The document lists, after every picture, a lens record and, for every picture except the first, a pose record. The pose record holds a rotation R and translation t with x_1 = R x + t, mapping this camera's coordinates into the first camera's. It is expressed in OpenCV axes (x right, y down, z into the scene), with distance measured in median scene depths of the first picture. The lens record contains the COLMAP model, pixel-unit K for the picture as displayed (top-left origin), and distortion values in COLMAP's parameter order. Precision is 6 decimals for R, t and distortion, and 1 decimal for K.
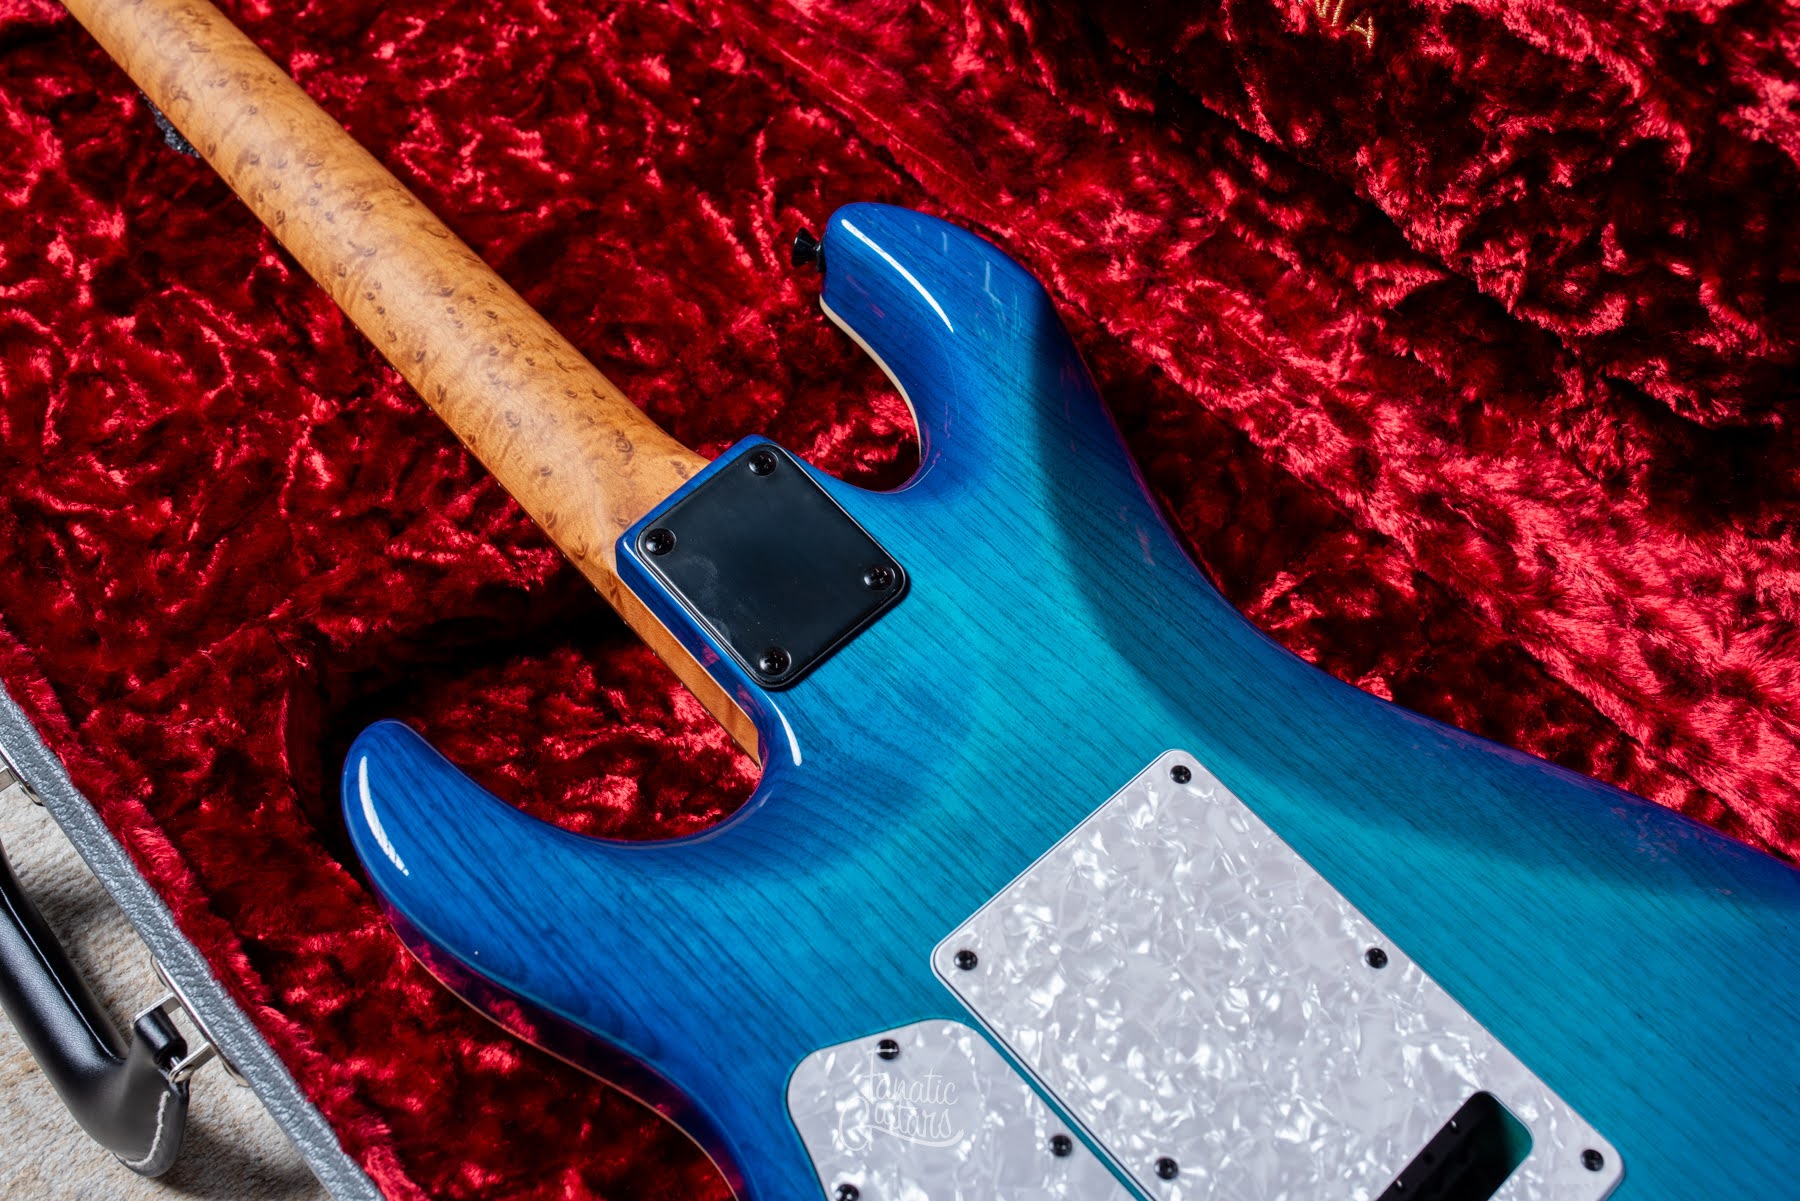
lens RADIAL K [[1766.8, 0, 893.5], [0, 1766.8, 603.8], [0, 0, 1]] dist [-0.079107, 0.103788]
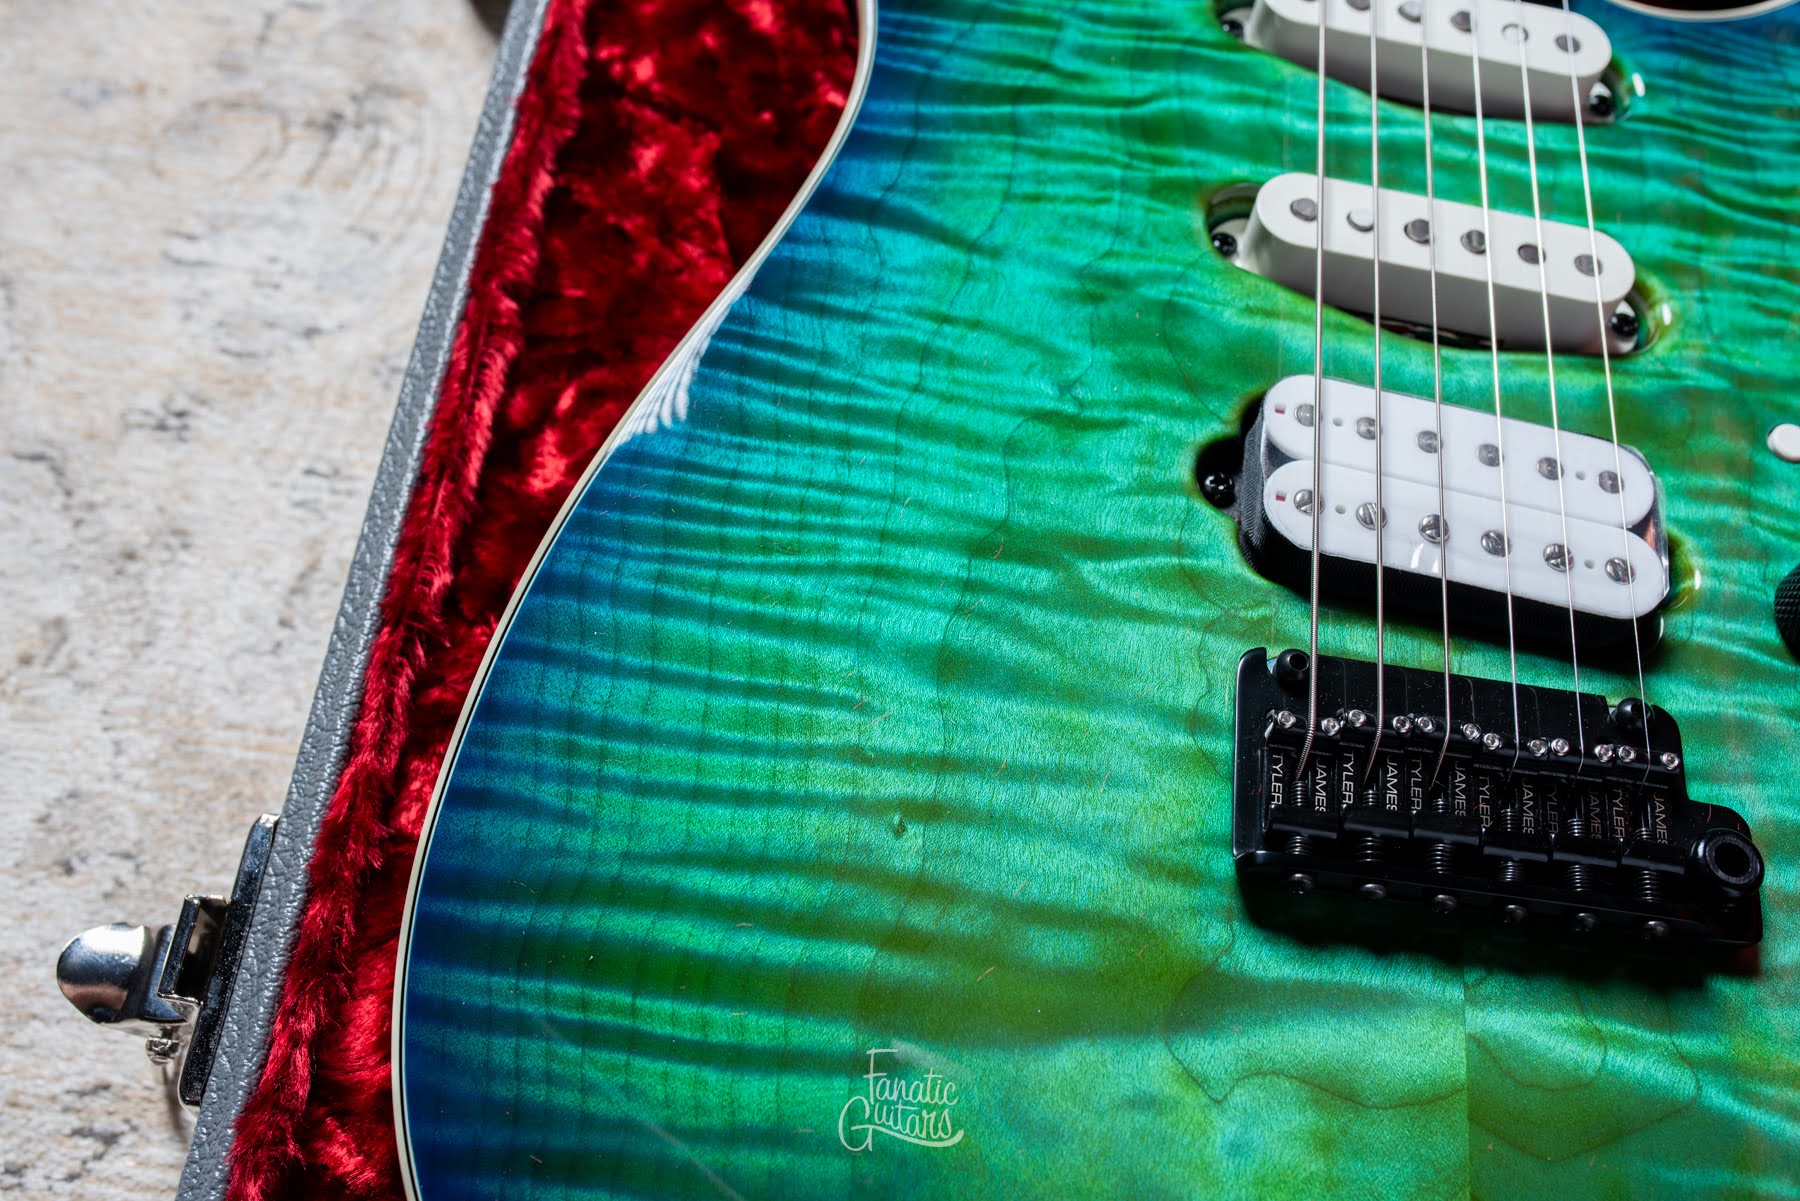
lens RADIAL K [[1815.5, 0, 900.0], [0, 1815.5, 600.5], [0, 0, 1]] dist [-0.066601, 0.066792]
pose [[0.653389, 0.664464, -0.362726, 0.261254], [-0.631537, 0.742641, 0.222810, 0.191543], [0.417425, 0.083493, 0.904868, 0.219708]]
